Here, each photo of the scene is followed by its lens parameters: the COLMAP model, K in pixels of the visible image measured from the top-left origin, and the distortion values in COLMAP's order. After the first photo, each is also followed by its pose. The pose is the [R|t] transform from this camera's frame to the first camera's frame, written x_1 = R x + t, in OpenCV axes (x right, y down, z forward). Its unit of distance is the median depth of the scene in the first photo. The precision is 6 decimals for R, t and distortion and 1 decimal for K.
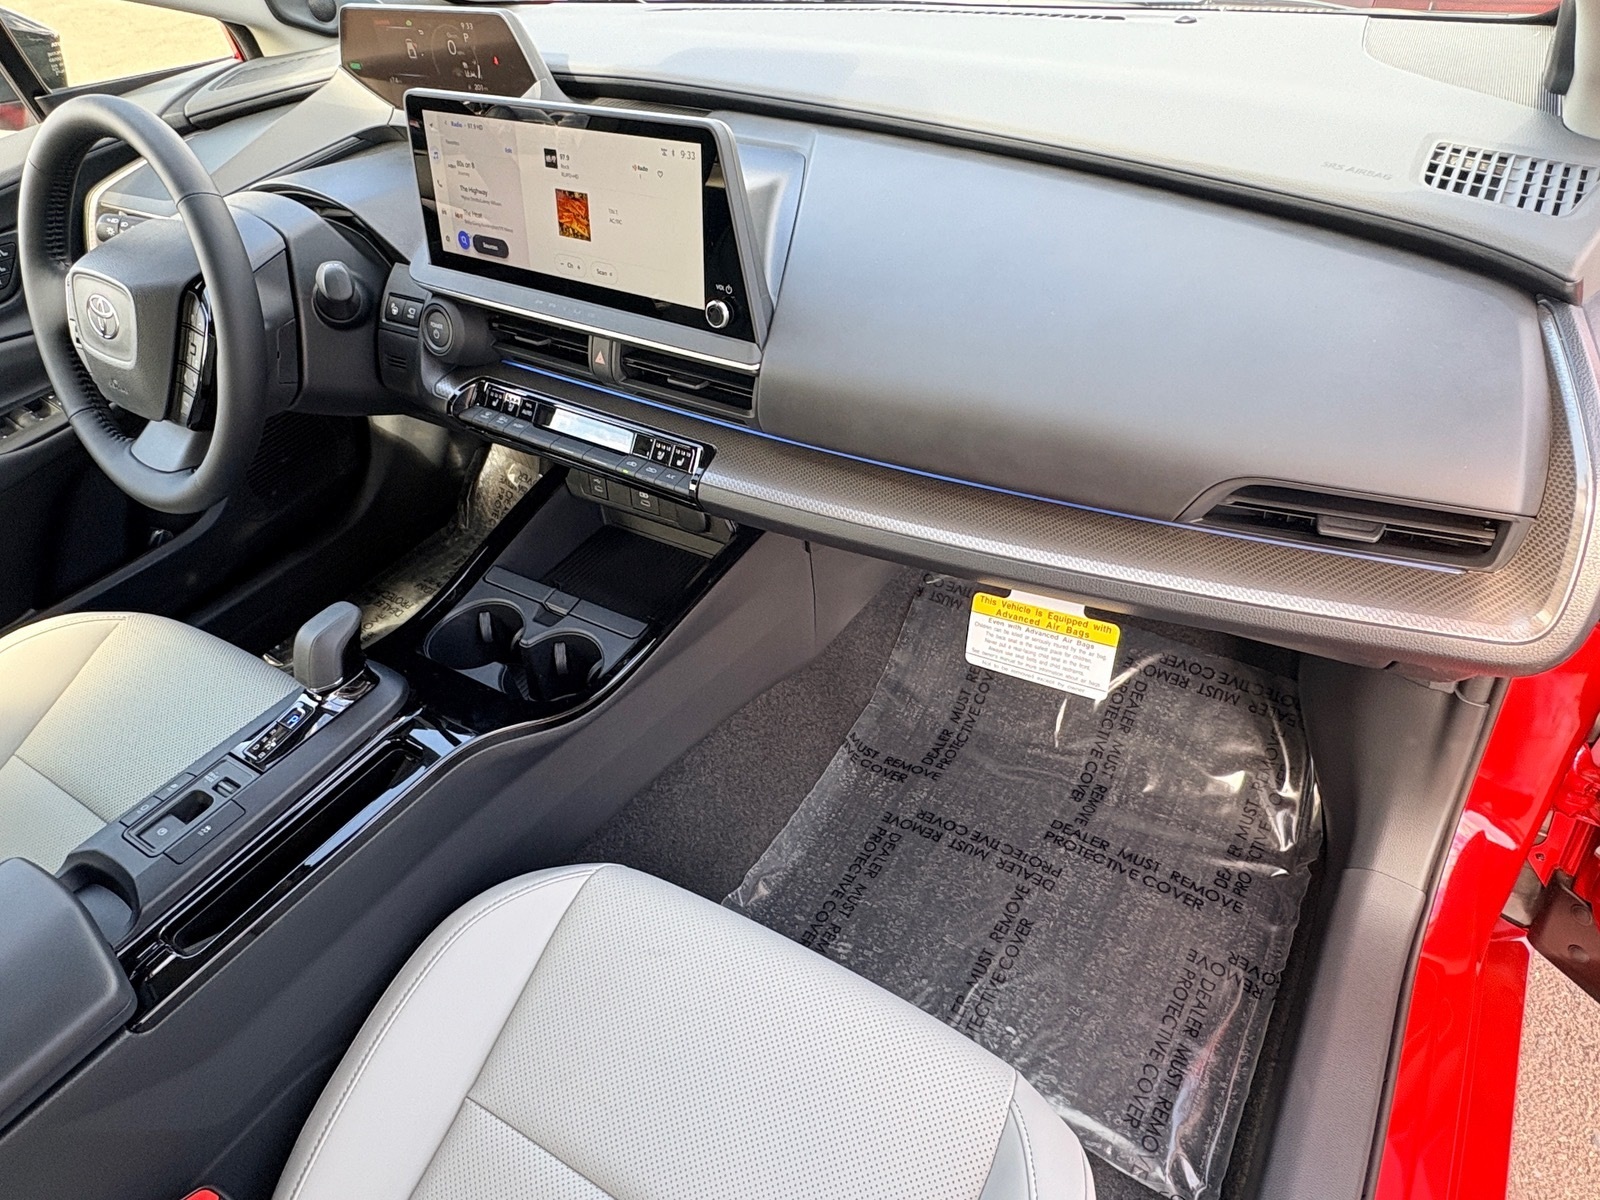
lens RADIAL K [[988.1, 0, 800.2], [0, 988.1, 567.0], [0, 0, 1]] dist [-0.000070, 0.000246]
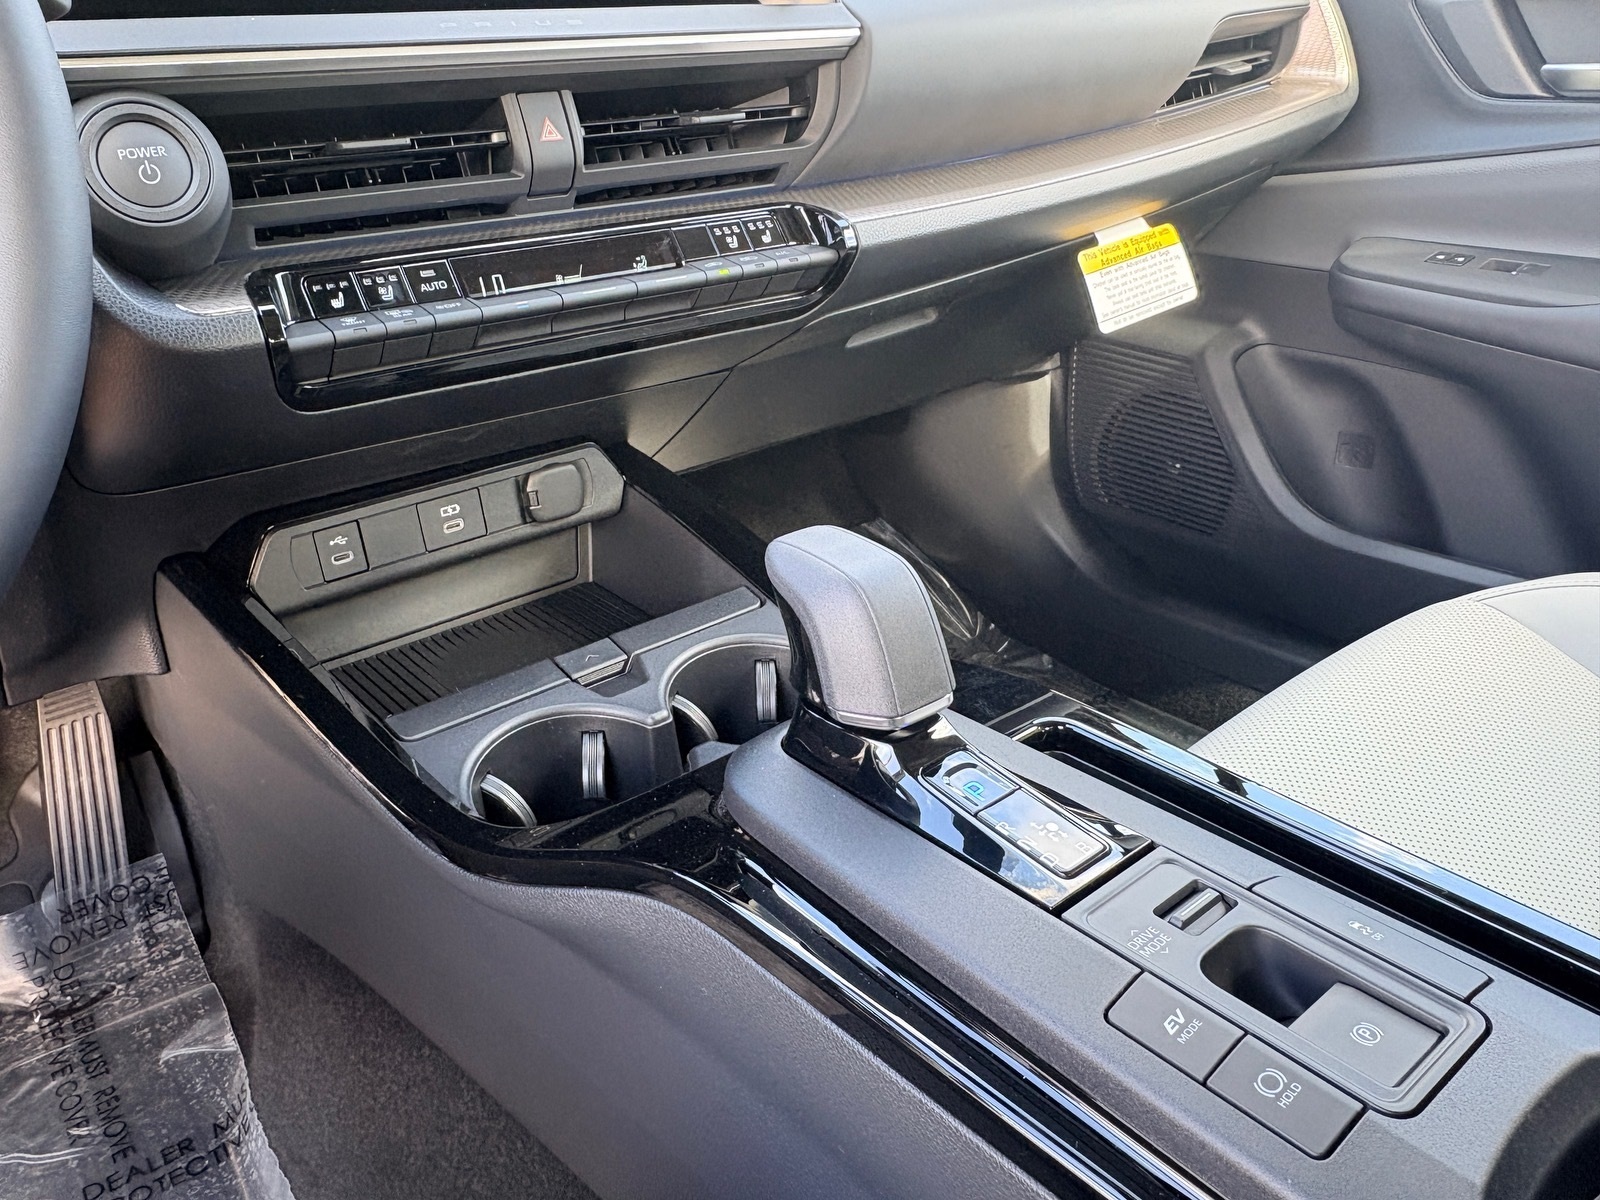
lens RADIAL K [[1185.7, 0, 743.8], [0, 1185.7, 601.2], [0, 0, 1]] dist [-0.008743, 0.000274]
pose [[0.328085, -0.326049, 0.886596, -0.862361], [0.595895, 0.799685, 0.073576, 0.014577], [-0.732986, 0.504179, 0.456656, 0.771727]]
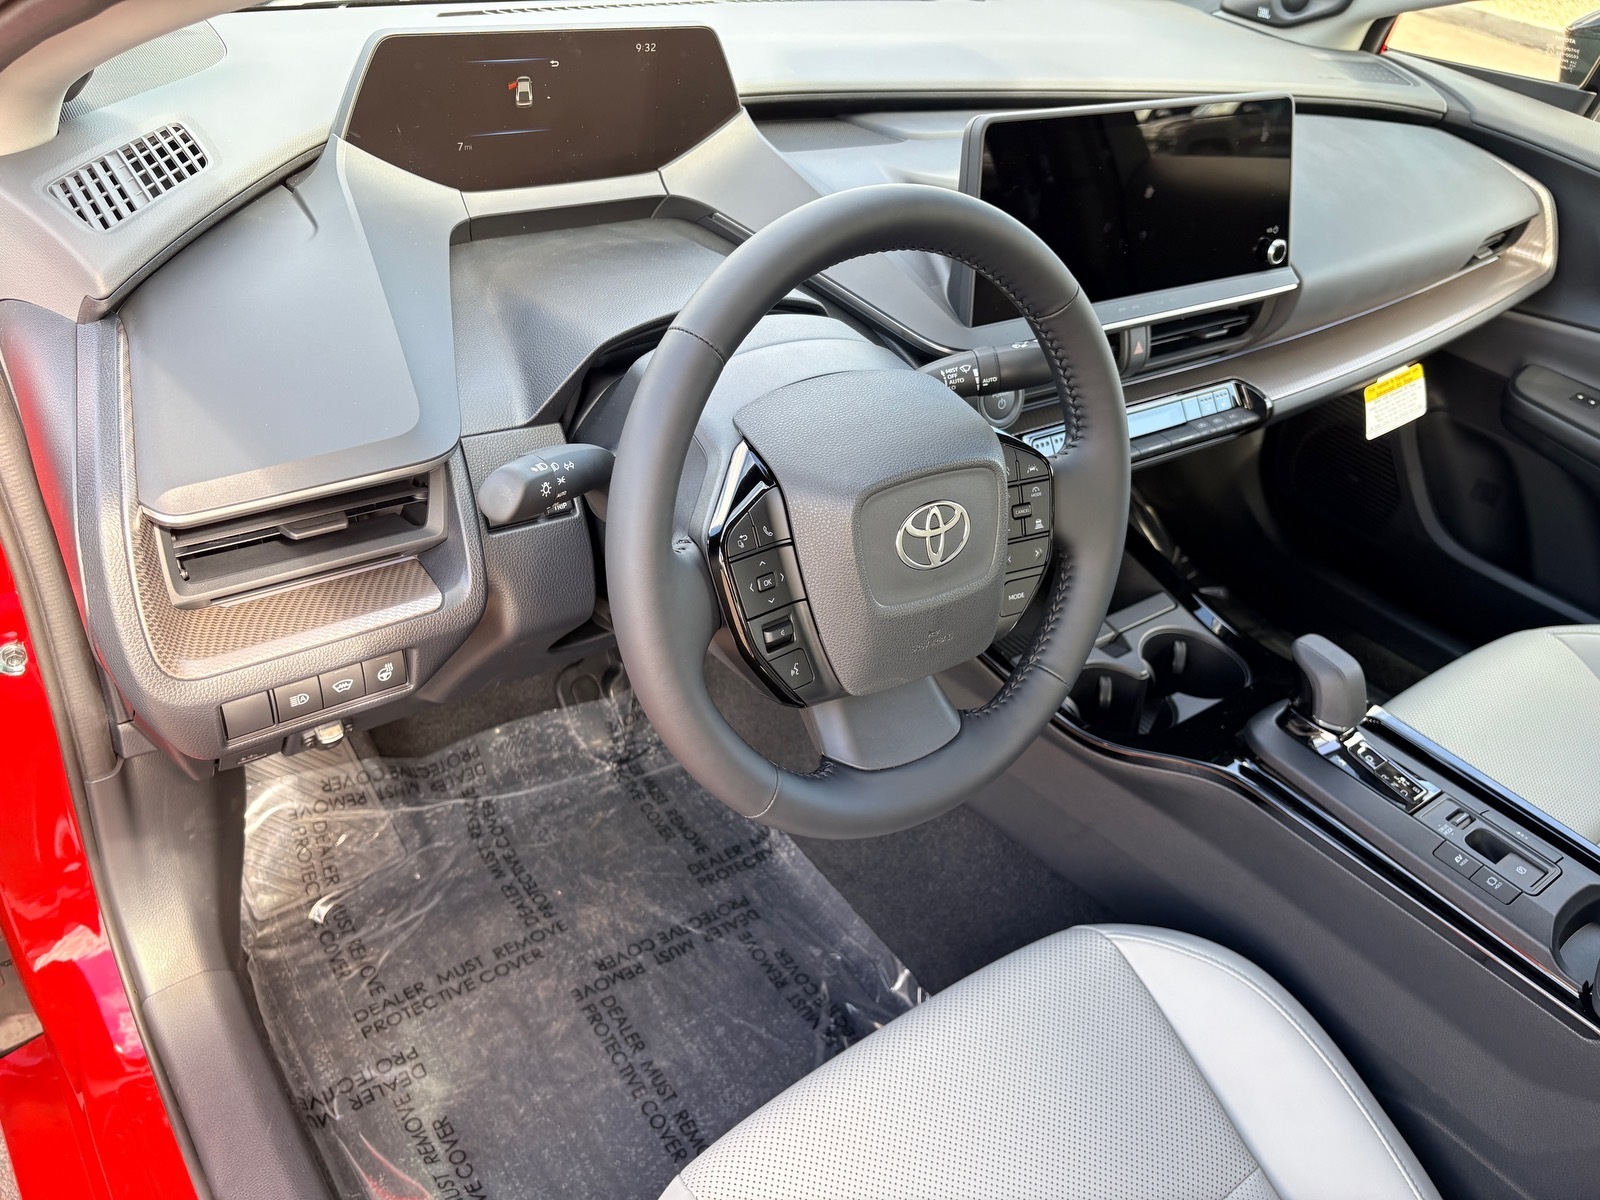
lens RADIAL K [[1203.4, 0, 800.0], [0, 1203.4, 600.0], [0, 0, 1]] dist [0.052600, -0.079911]
pose [[0.336685, -0.437061, 0.834039, -1.485082], [0.475333, 0.843499, 0.250136, -0.477881], [-0.812836, 0.312230, 0.491743, 0.777964]]
